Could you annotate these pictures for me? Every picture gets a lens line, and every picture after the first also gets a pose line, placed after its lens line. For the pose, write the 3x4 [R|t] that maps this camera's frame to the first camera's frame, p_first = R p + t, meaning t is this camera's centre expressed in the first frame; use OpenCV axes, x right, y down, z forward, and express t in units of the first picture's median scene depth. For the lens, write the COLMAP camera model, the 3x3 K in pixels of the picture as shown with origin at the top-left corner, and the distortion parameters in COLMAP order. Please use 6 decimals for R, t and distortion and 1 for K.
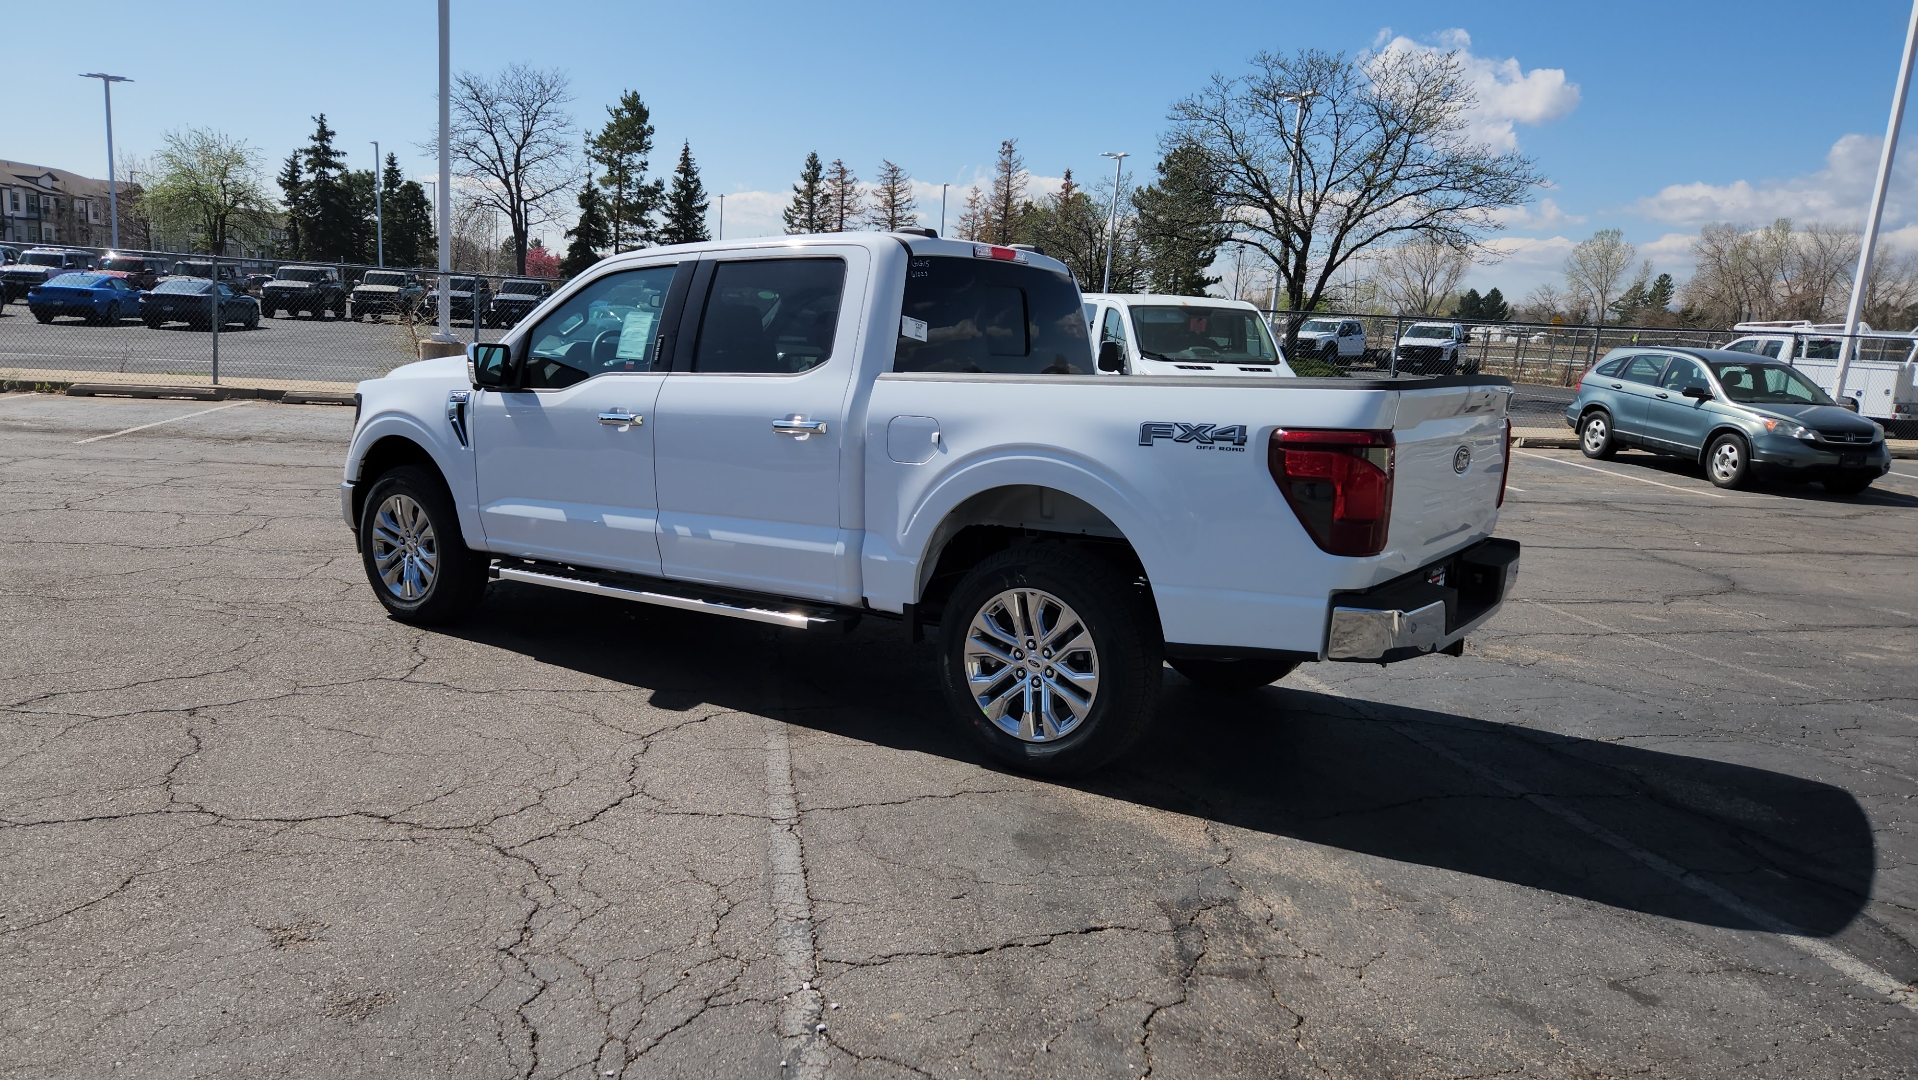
lens RADIAL K [[1269.7, 0, 893.3], [0, 1269.7, 548.1], [0, 0, 1]] dist [0.085071, -0.066838]
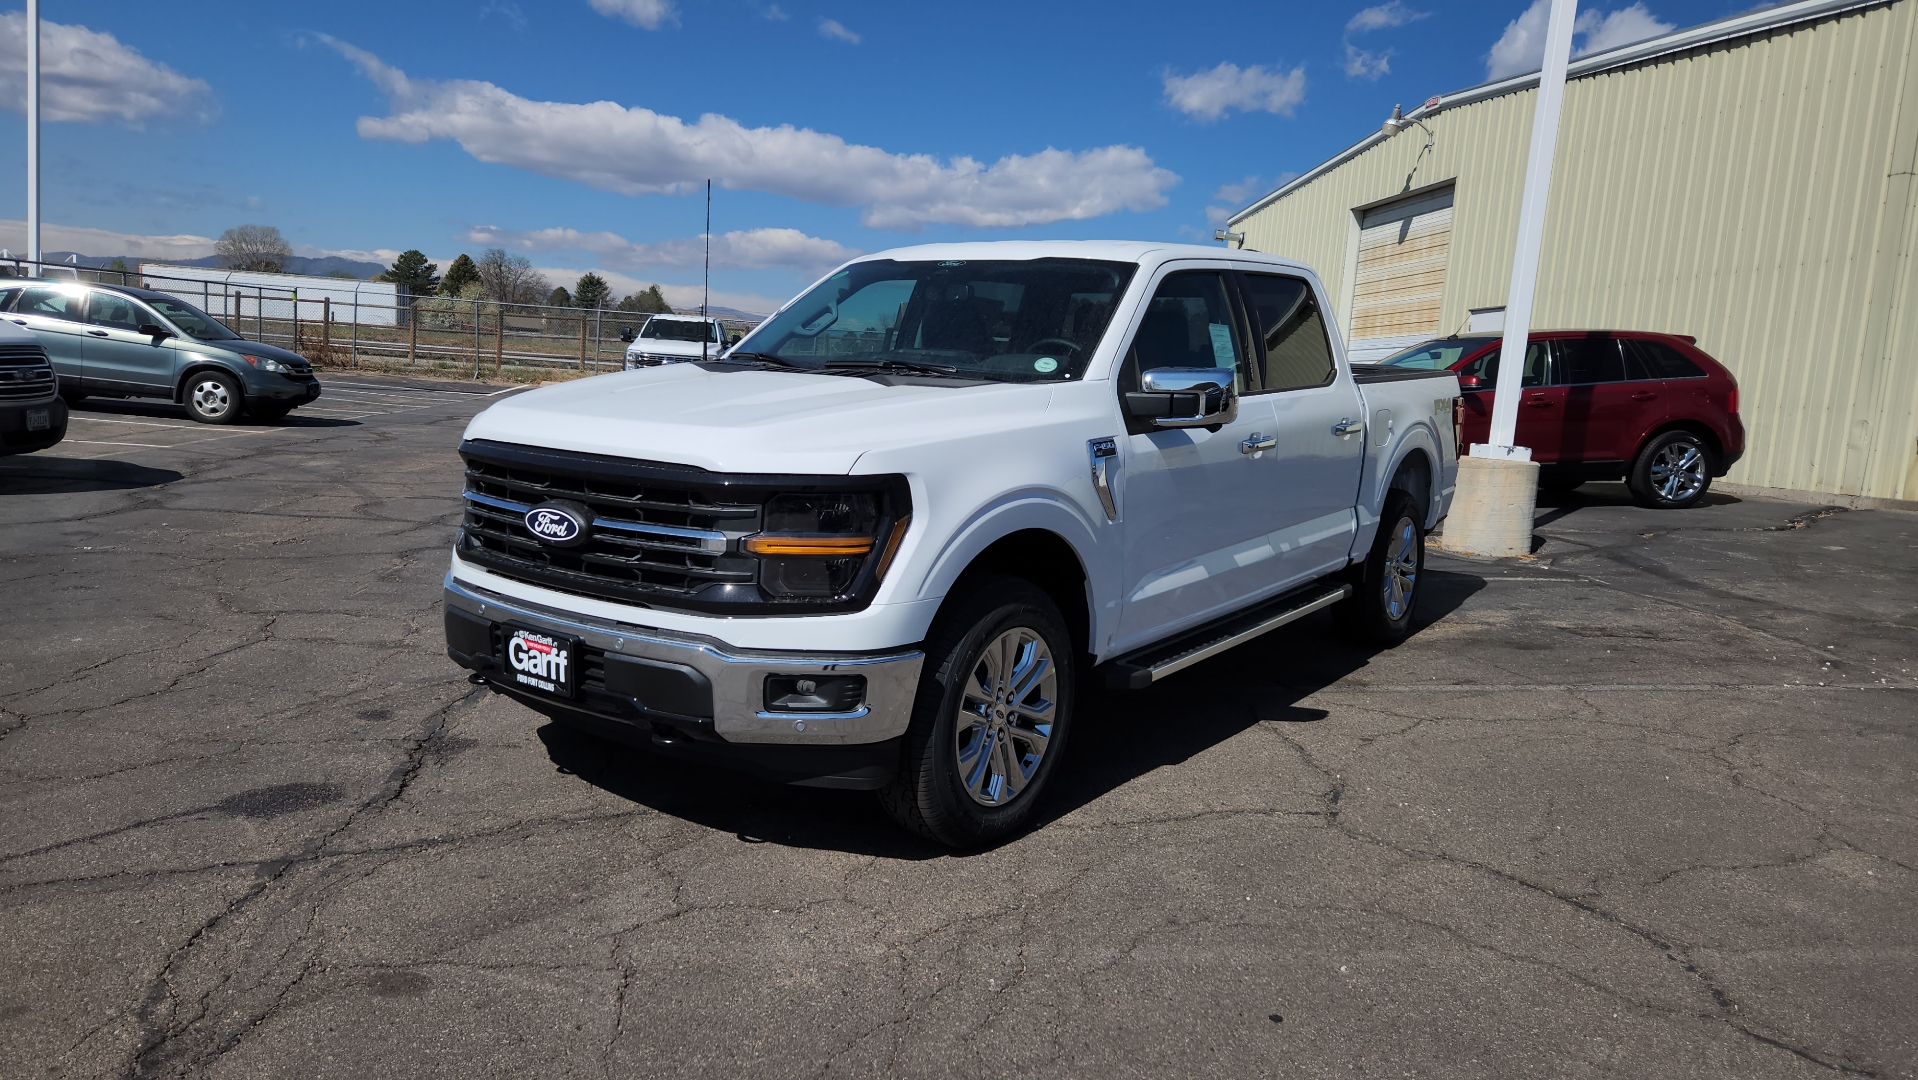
lens RADIAL K [[1286.1, 0, 900.7], [0, 1286.1, 539.5], [0, 0, 1]] dist [0.074705, -0.058251]
pose [[0.034958, -0.185936, 0.981940, -0.162924], [0.119937, 0.976220, 0.180583, -0.033217], [-0.992166, 0.111458, 0.056427, 0.172376]]
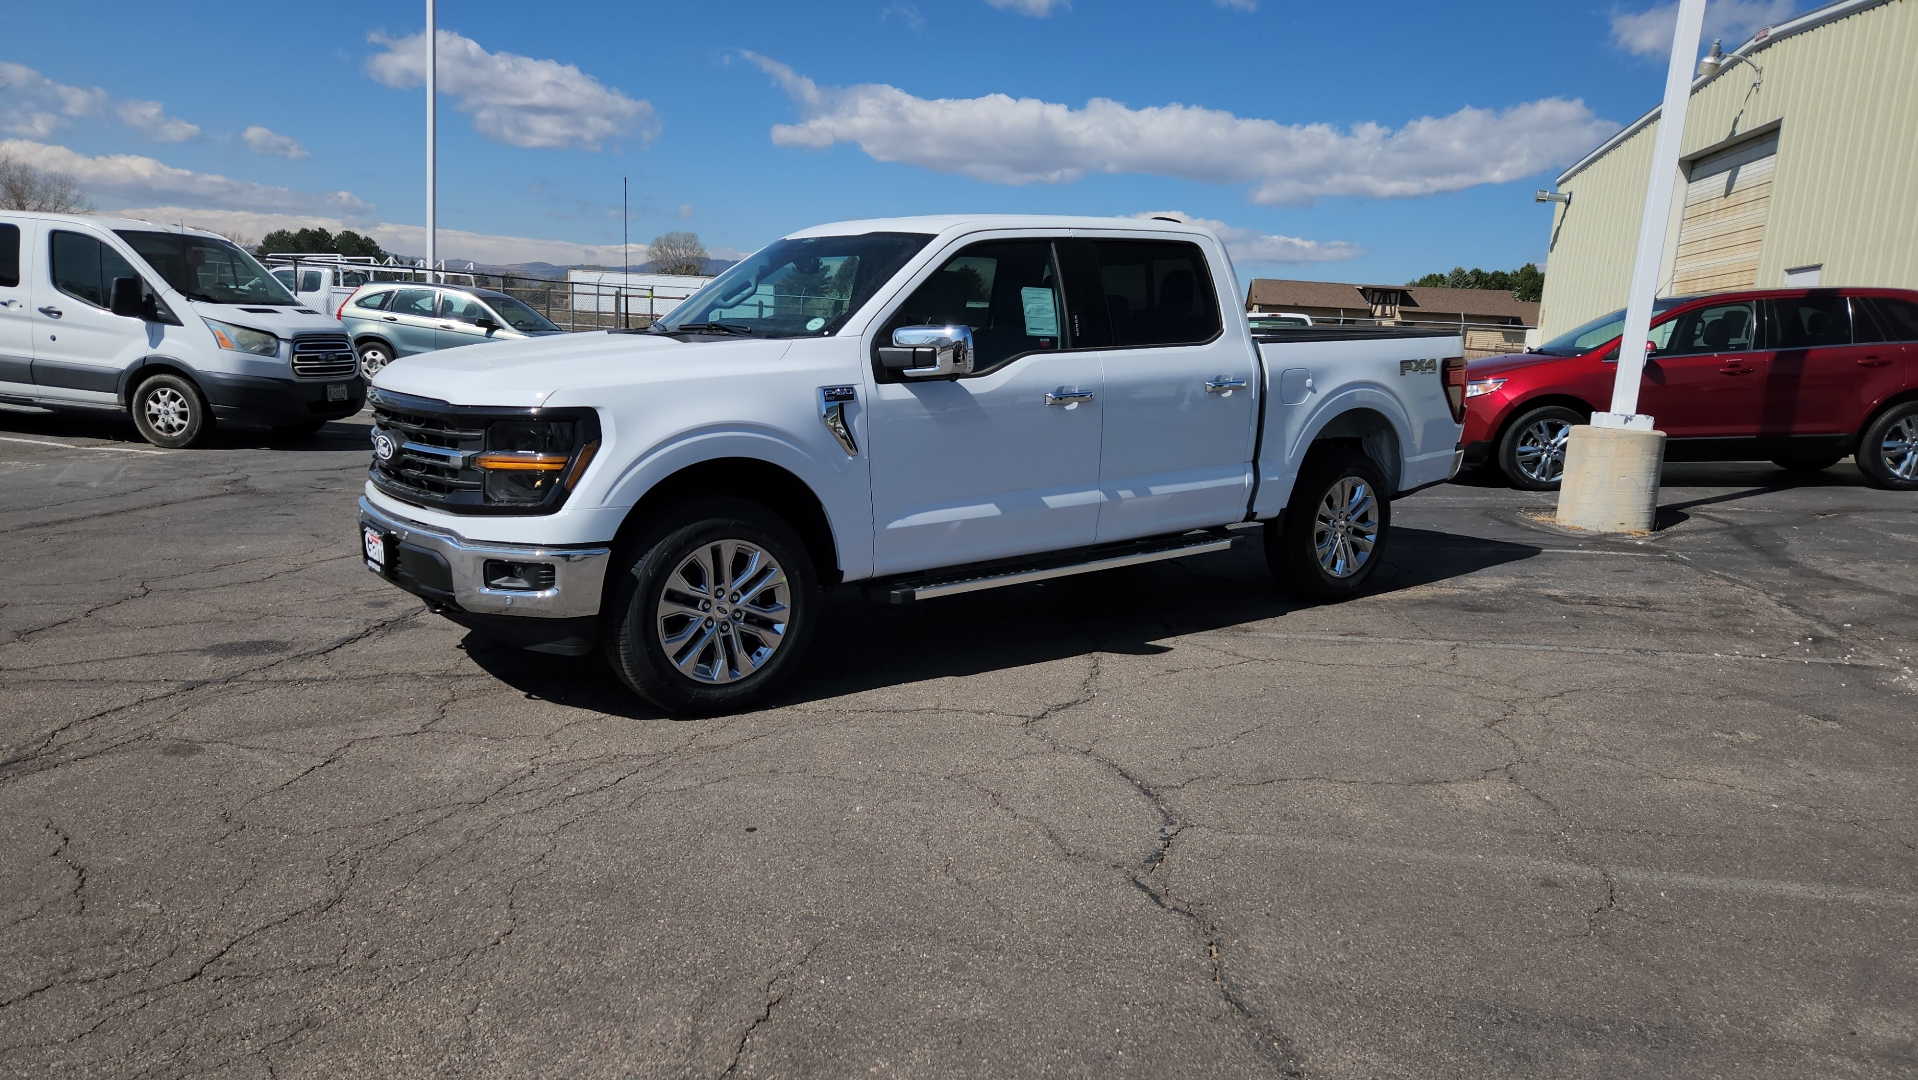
lens RADIAL K [[1278.4, 0, 905.8], [0, 1278.4, 572.2], [0, 0, 1]] dist [0.073018, -0.054029]
pose [[0.317366, -0.213675, 0.923916, -0.173342], [0.140204, 0.974149, 0.177132, -0.023400], [-0.937881, 0.073321, 0.339120, 0.112561]]
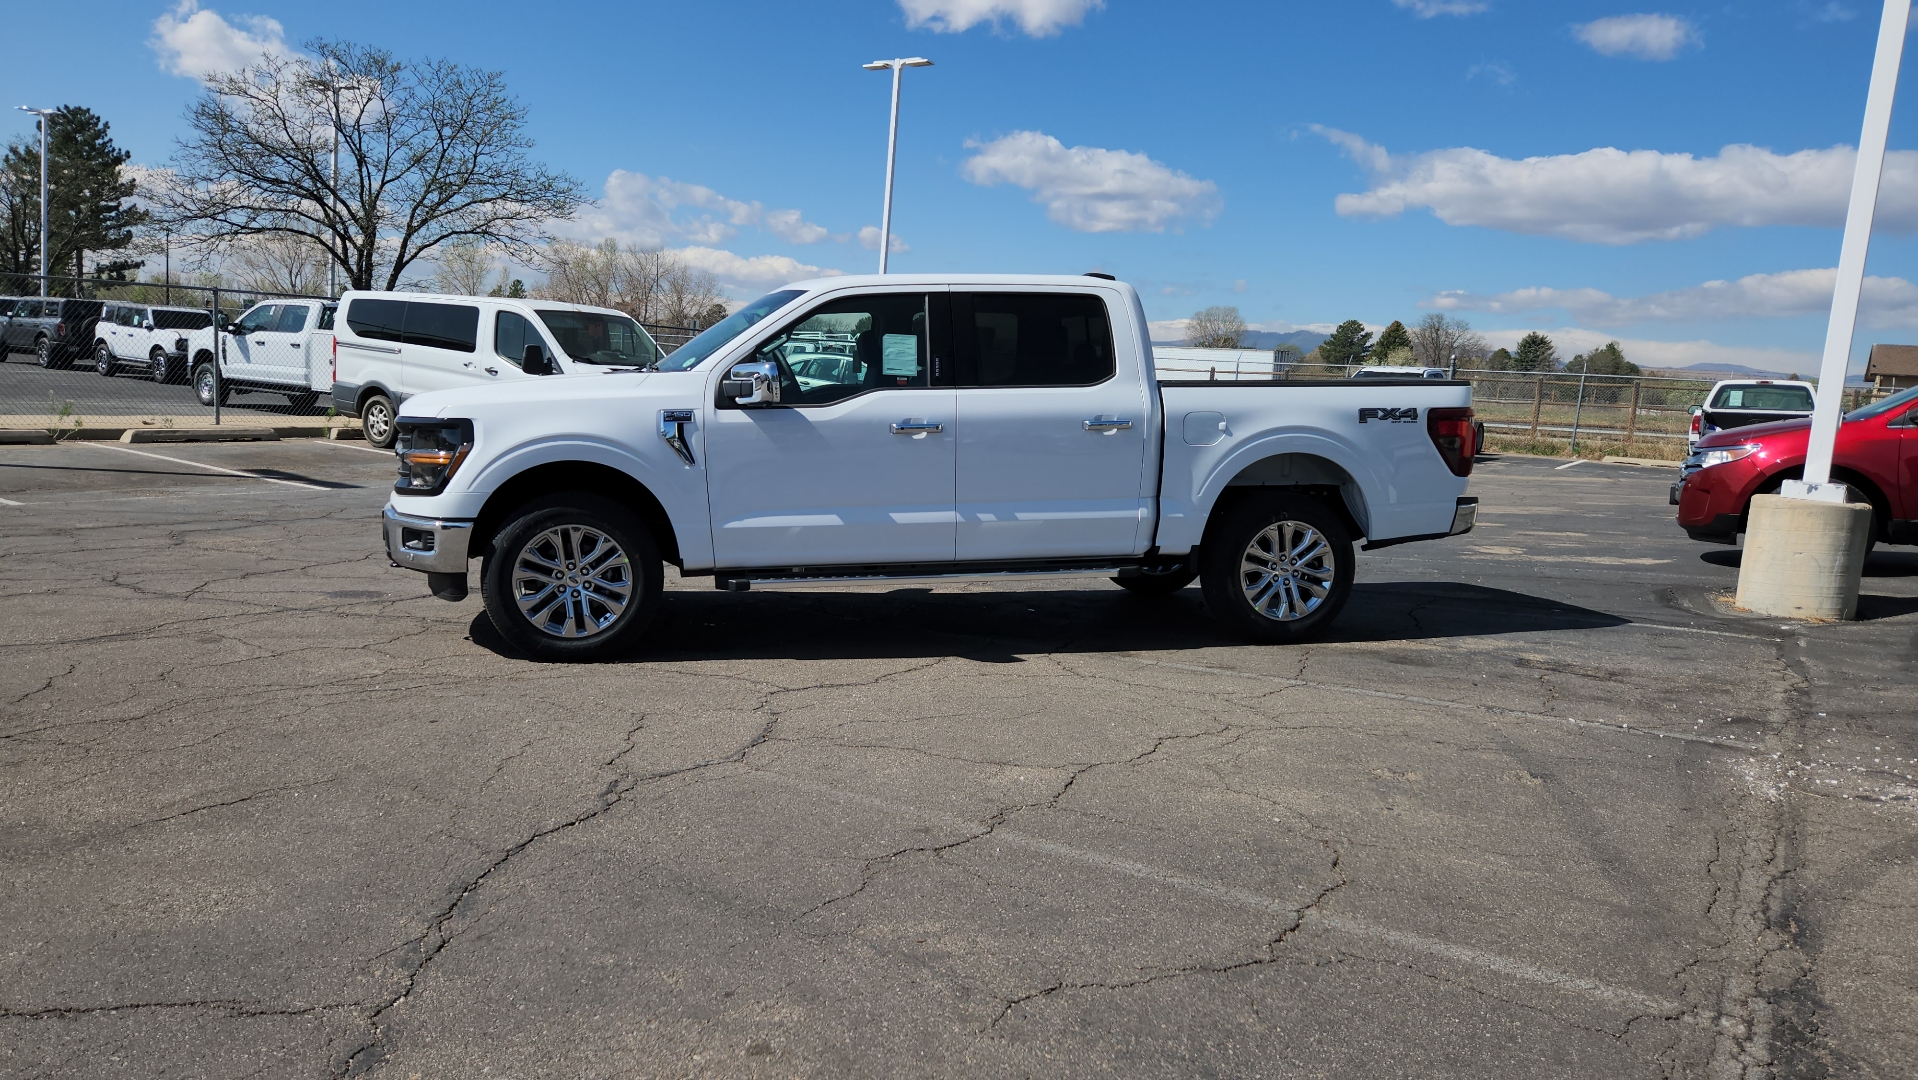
lens RADIAL K [[1281.9, 0, 913.3], [0, 1281.9, 547.0], [0, 0, 1]] dist [0.077653, -0.064054]
pose [[0.671039, -0.114882, 0.732467, -0.153436], [0.113962, 0.992164, 0.051209, -0.007722], [-0.732611, 0.049110, 0.678873, 0.031664]]
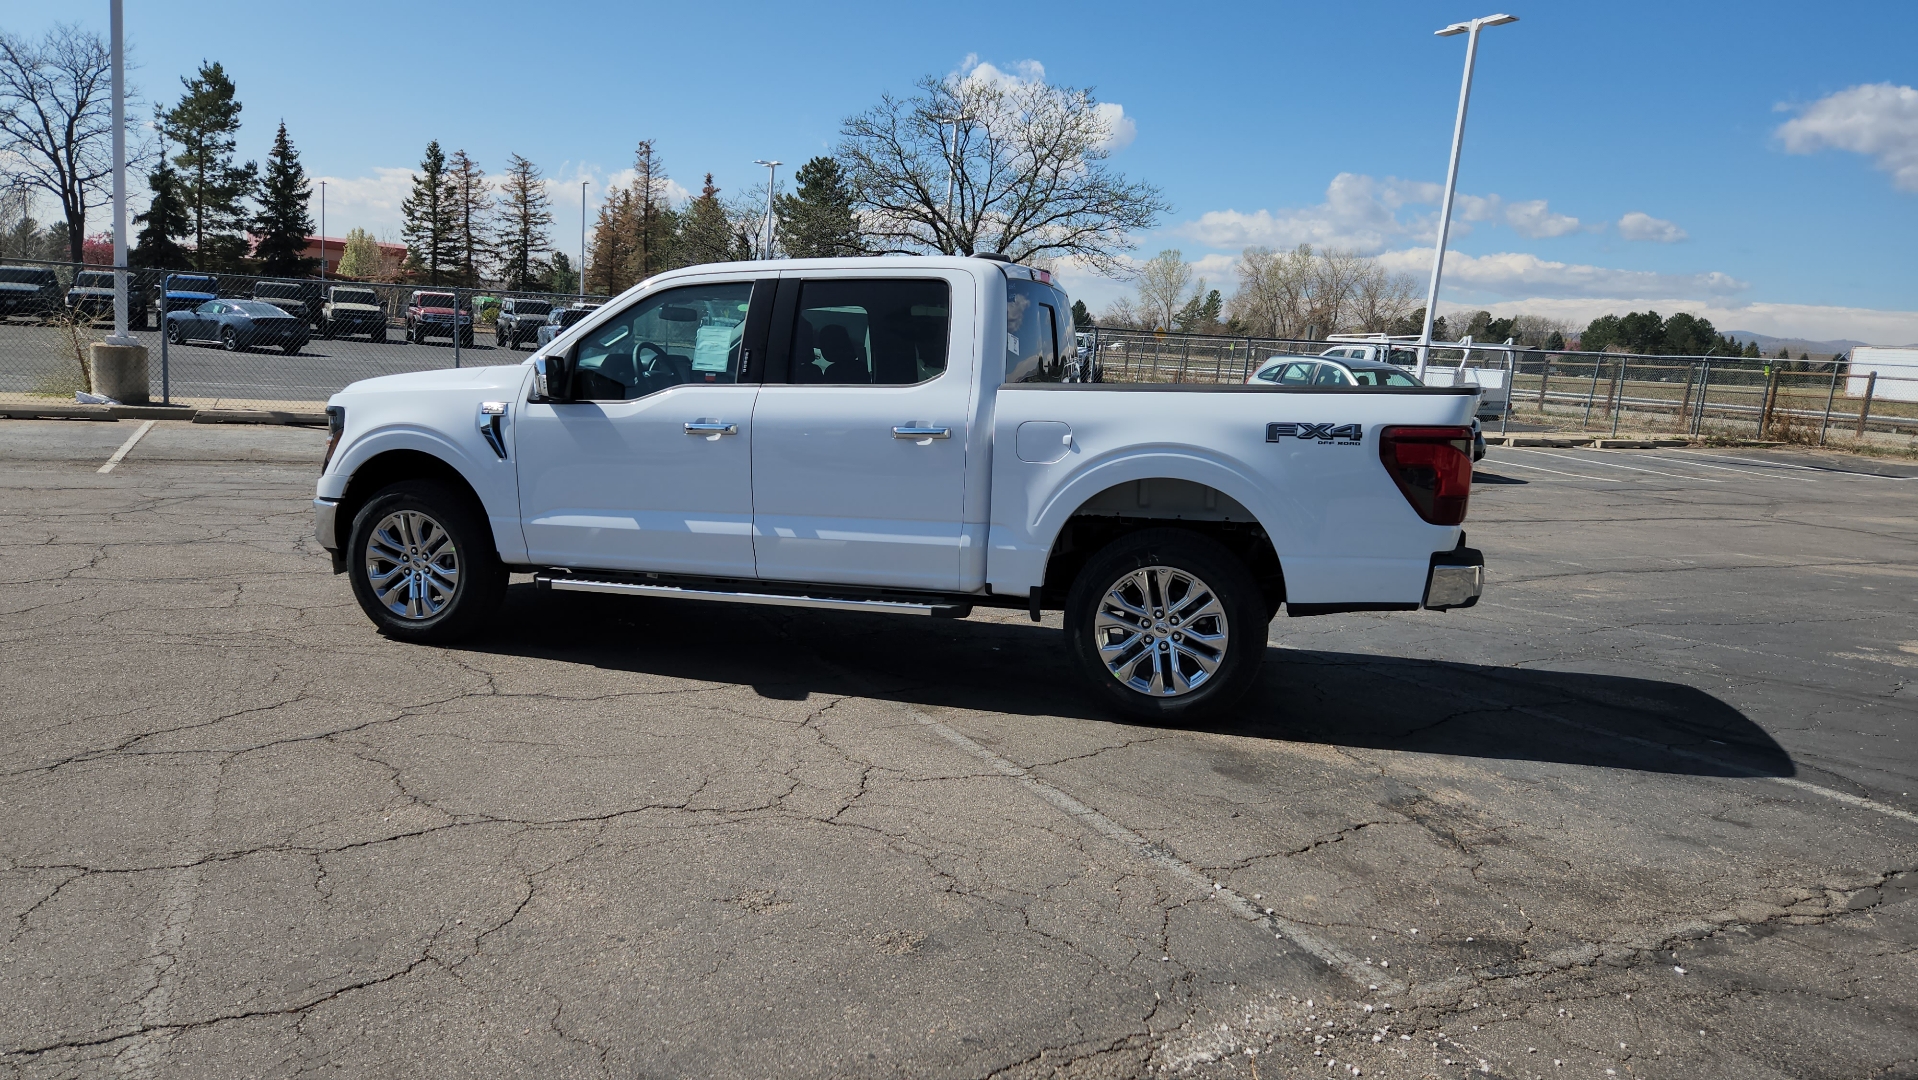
lens RADIAL K [[1281.3, 0, 906.8], [0, 1281.3, 543.5], [0, 0, 1]] dist [0.076046, -0.057131]
pose [[0.954903, -0.043211, 0.293758, -0.053231], [0.045410, 0.998968, -0.000667, 0.000119], [-0.293426, 0.013976, 0.955880, -0.007513]]
